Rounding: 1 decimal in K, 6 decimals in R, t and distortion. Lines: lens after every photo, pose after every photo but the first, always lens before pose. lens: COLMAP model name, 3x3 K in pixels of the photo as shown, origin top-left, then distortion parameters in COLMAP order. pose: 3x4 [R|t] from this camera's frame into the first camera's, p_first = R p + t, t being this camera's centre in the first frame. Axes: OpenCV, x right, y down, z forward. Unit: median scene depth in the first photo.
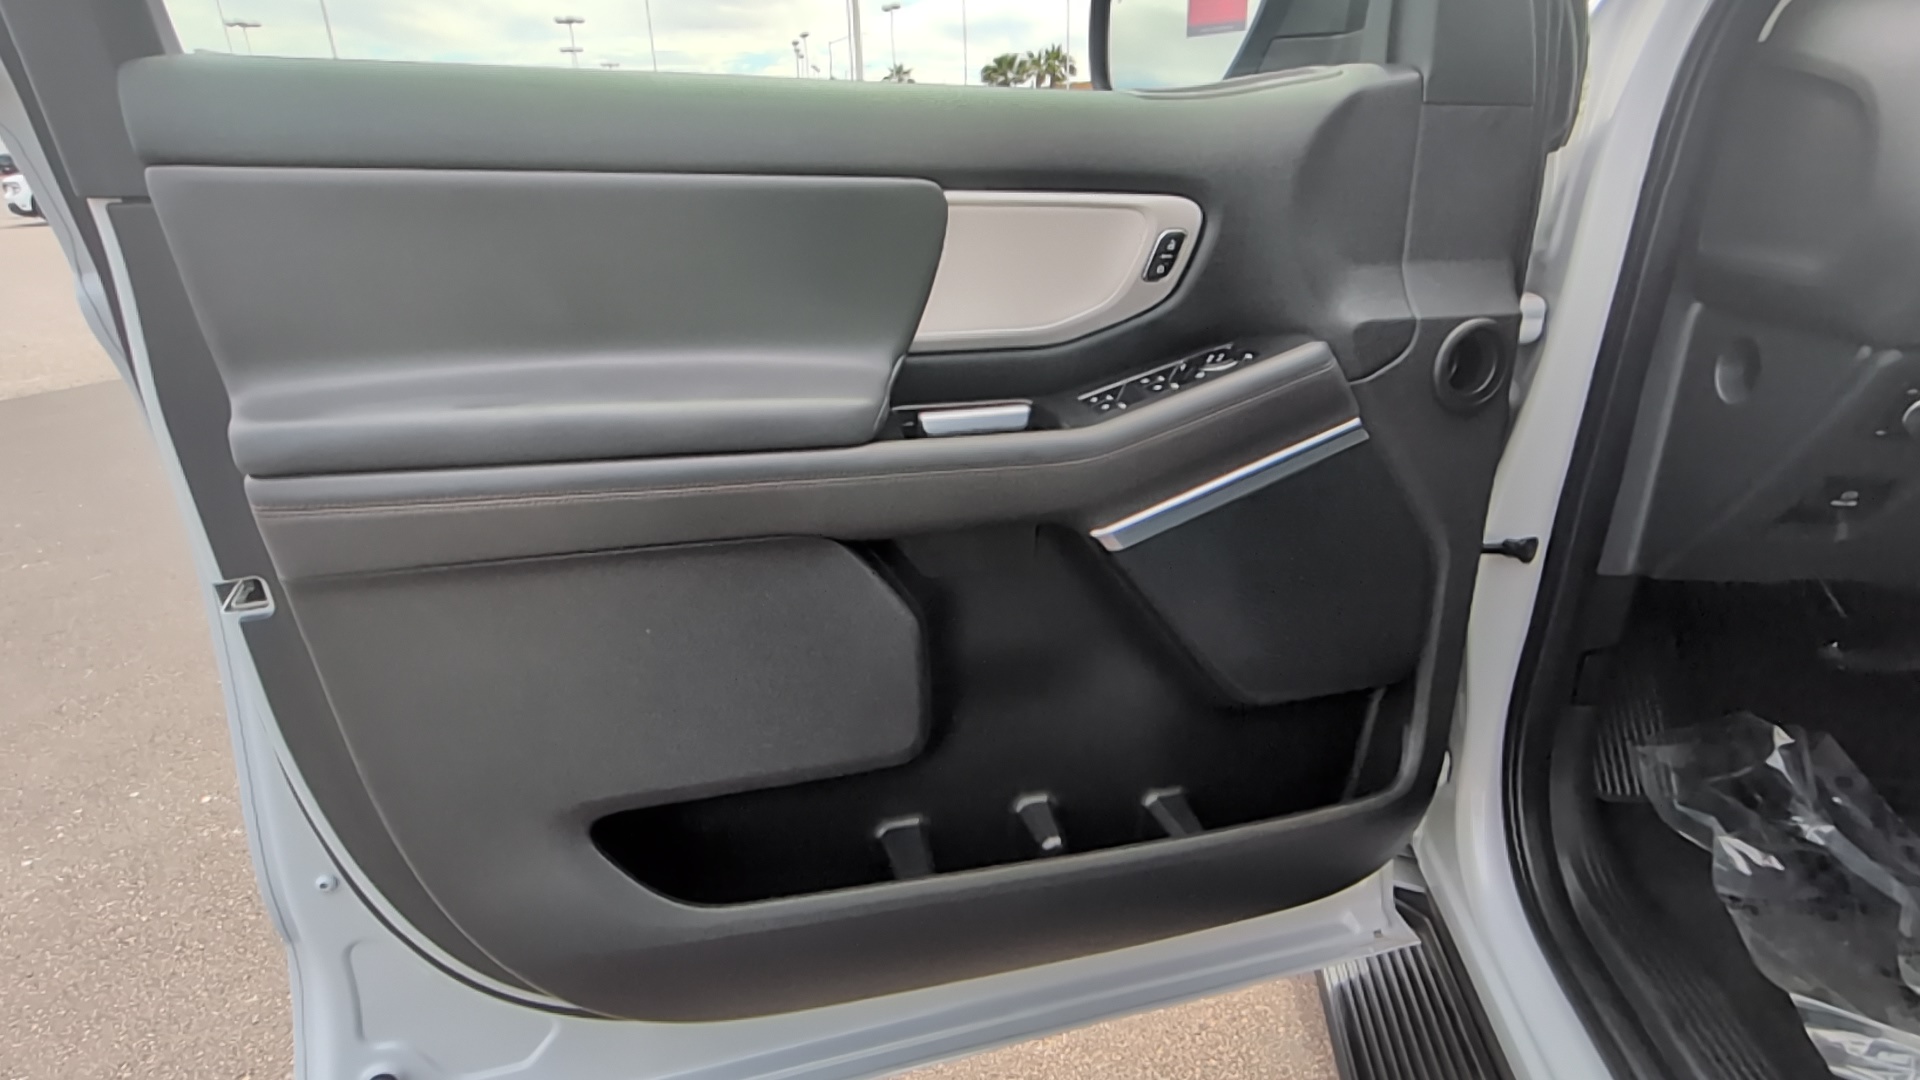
lens RADIAL K [[975.3, 0, 960.0], [0, 975.3, 540.0], [0, 0, 1]] dist [0.004317, 0.000446]
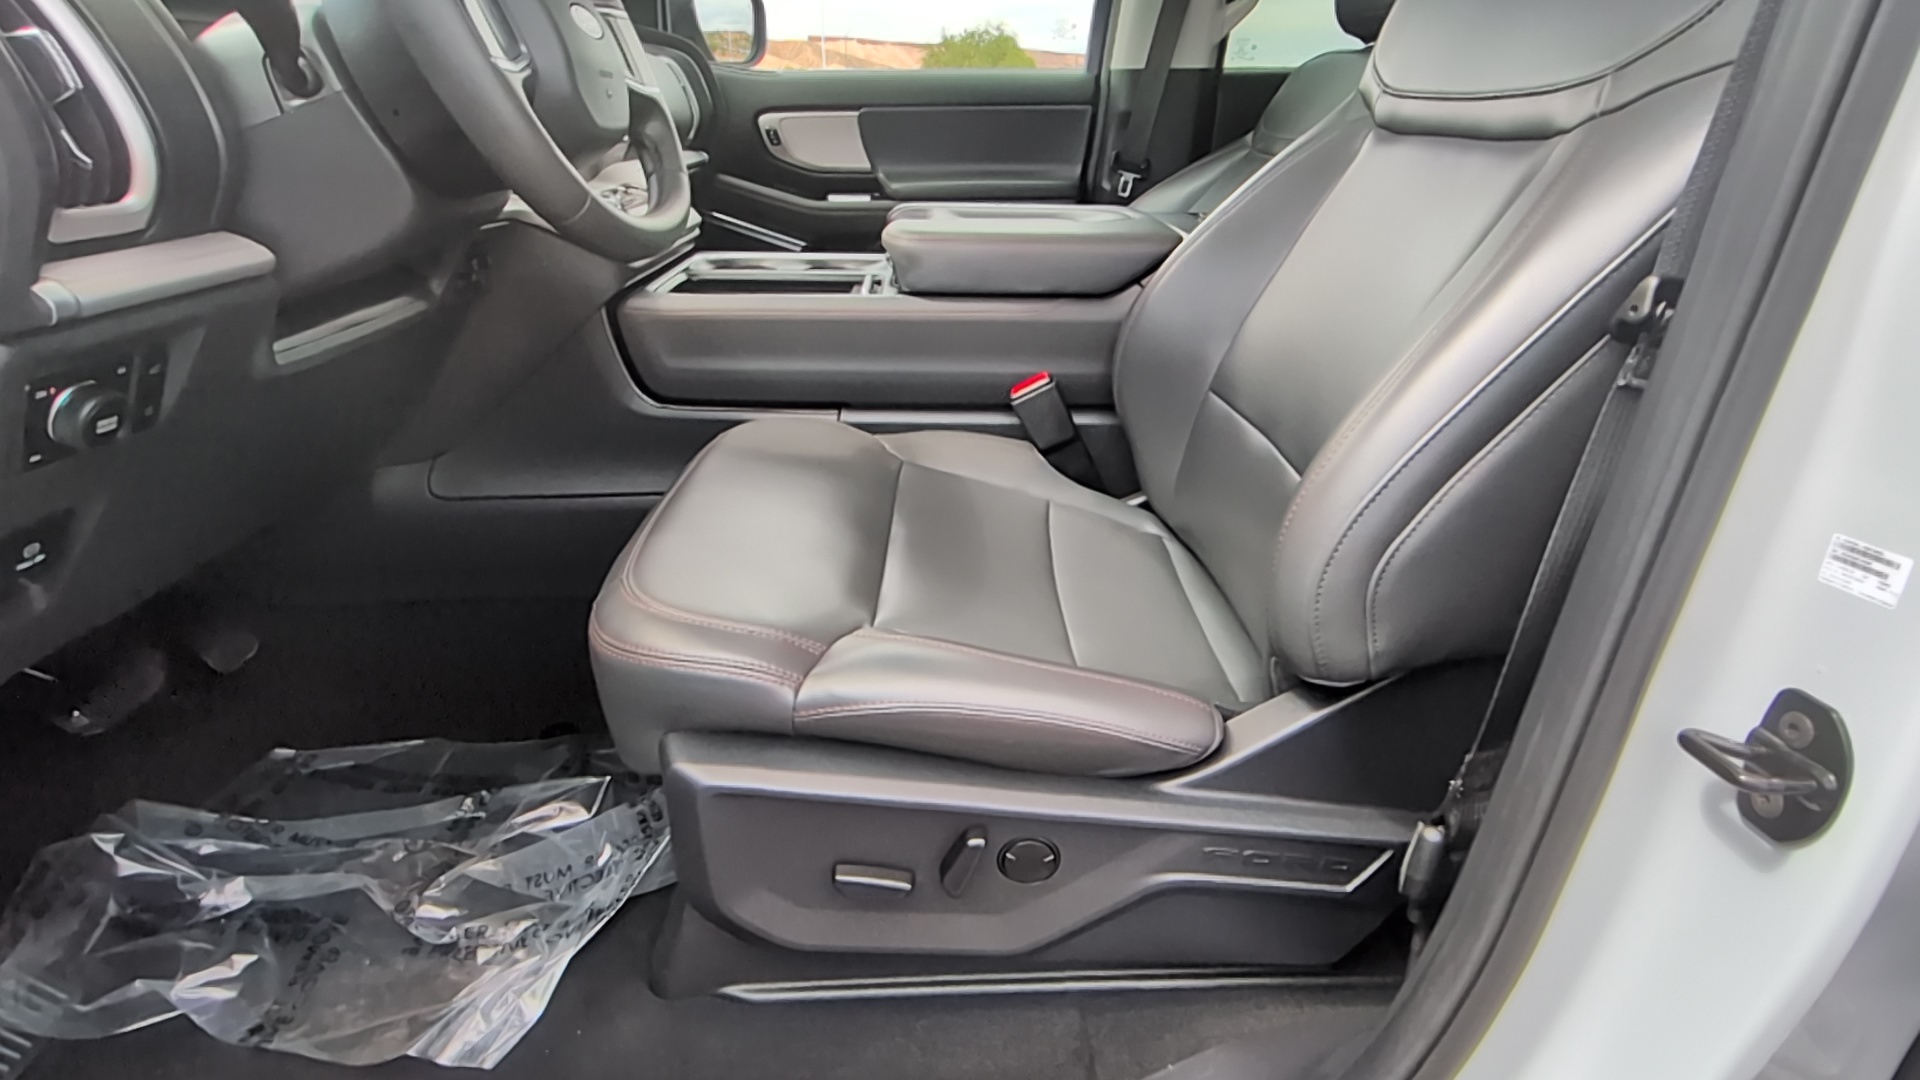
lens RADIAL K [[932.7, 0, 960.0], [0, 932.7, 540.0], [0, 0, 1]] dist [-0.000567, -0.000990]
pose [[-0.174688, -0.380208, 0.908254, 0.148915], [0.341446, 0.841806, 0.418064, -0.084522], [-0.923525, 0.383151, -0.017233, 0.316349]]
